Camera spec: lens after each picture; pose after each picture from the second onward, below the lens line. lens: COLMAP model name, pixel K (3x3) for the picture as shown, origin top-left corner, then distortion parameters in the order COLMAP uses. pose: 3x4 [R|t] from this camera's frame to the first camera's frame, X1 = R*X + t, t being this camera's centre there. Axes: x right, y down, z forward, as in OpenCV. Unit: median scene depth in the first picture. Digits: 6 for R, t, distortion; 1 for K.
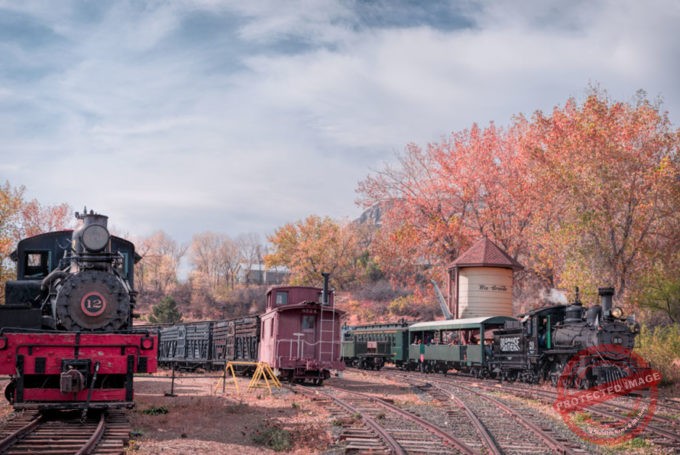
lens RADIAL K [[866.4, 0, 340.0], [0, 866.4, 227.5], [0, 0, 1]] dist [0.015357, 0.011742]
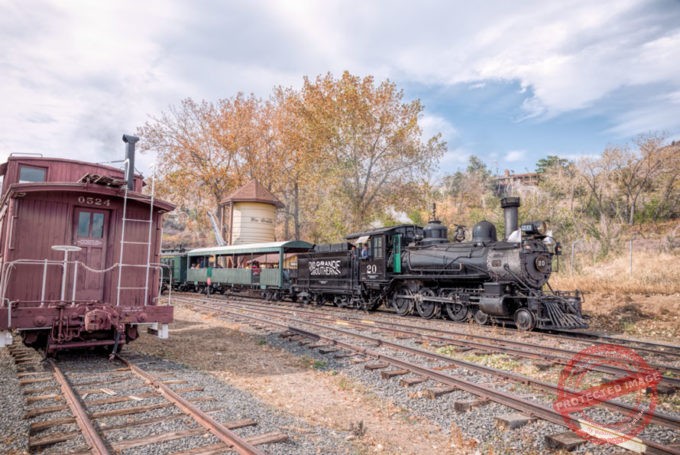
lens RADIAL K [[467.5, 0, 340.0], [0, 467.5, 227.5], [0, 0, 1]] dist [0.005315, 0.001109]
pose [[0.891958, 0.035719, 0.450706, -0.022923], [-0.057961, 0.997682, 0.035639, 0.070299], [-0.448388, -0.057912, 0.891961, 0.530502]]
